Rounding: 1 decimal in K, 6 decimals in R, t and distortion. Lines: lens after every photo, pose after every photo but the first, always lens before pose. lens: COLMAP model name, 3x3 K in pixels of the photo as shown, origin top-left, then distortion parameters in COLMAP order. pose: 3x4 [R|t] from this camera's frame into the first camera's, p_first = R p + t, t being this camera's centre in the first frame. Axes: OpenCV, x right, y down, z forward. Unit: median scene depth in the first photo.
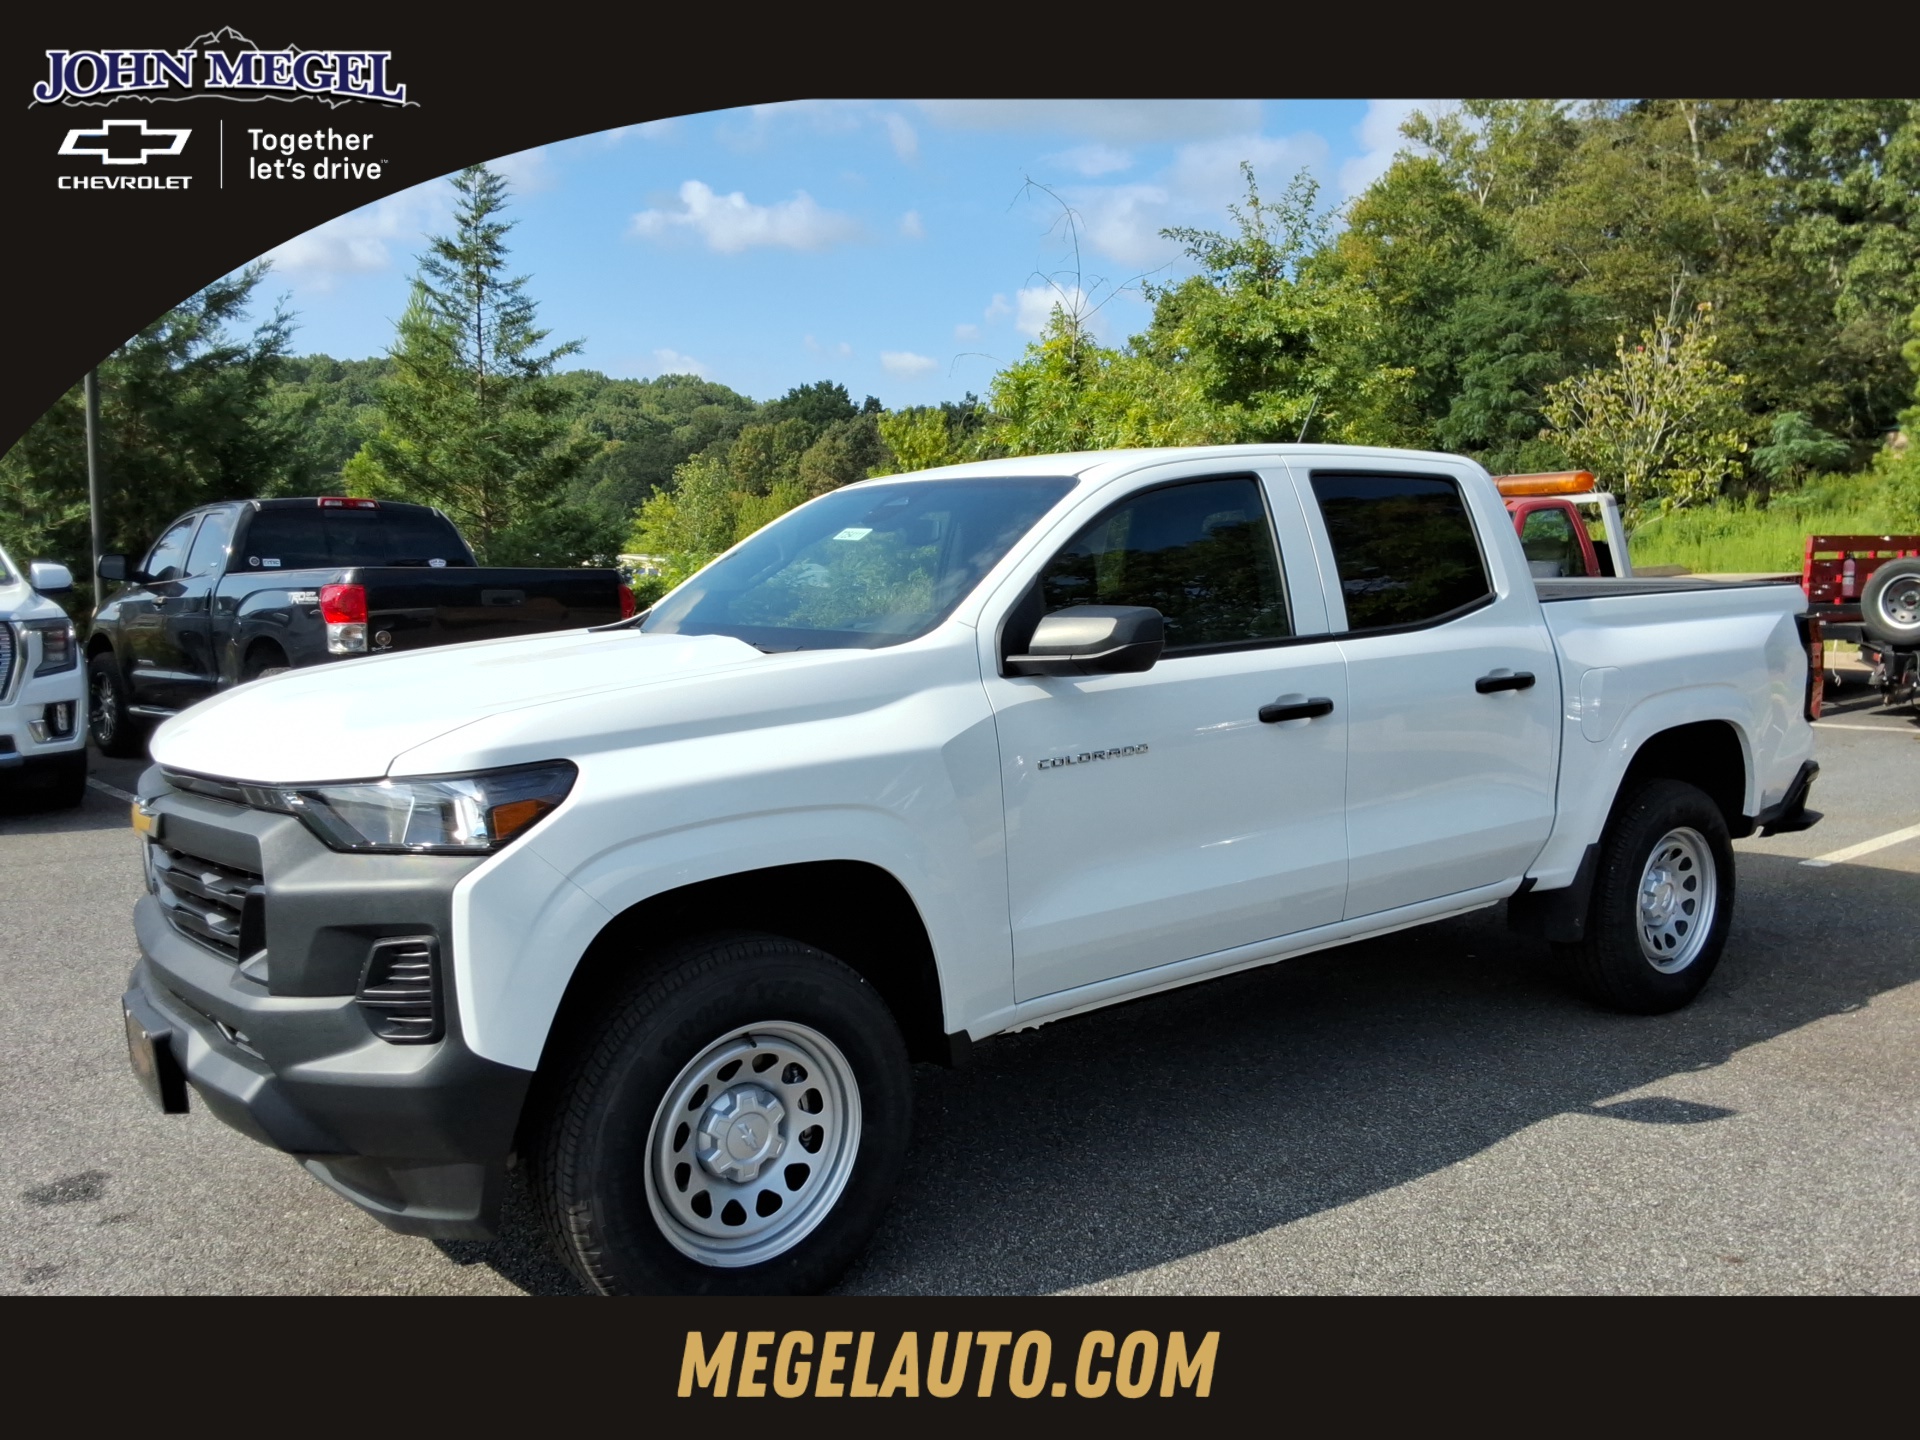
lens RADIAL K [[1545.4, 0, 966.9], [0, 1545.4, 756.8], [0, 0, 1]] dist [0.103384, -0.169055]
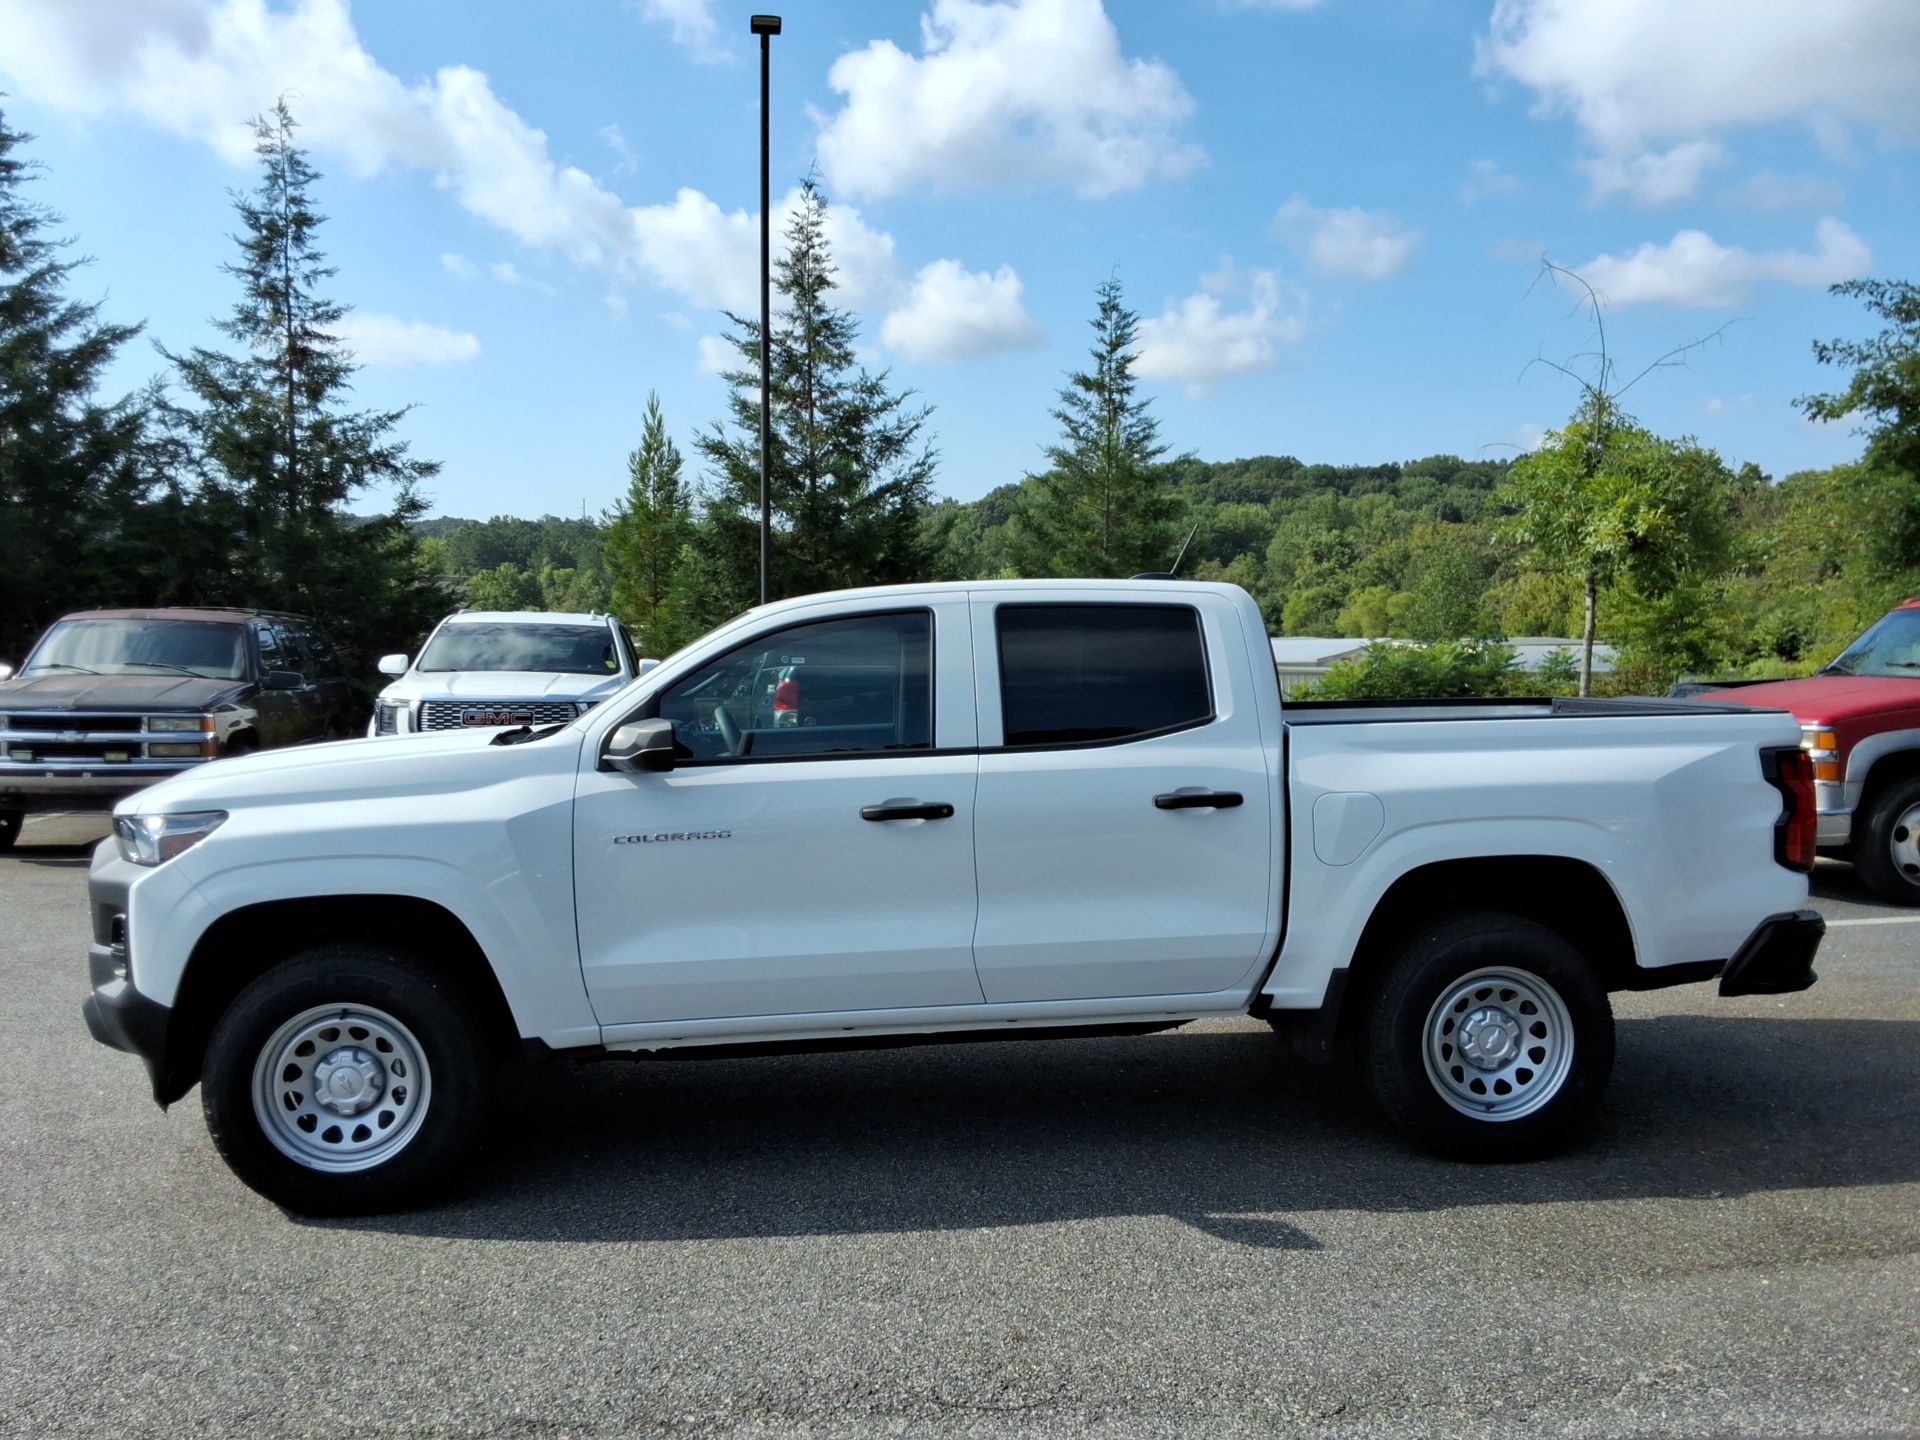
lens RADIAL K [[1545.4, 0, 982.3], [0, 1545.4, 754.9], [0, 0, 1]] dist [0.103384, -0.169055]
pose [[0.856604, 0.040091, -0.514415, 0.738106], [-0.067474, 0.997119, -0.034647, -0.031439], [0.511544, 0.064389, 0.856841, 0.030406]]
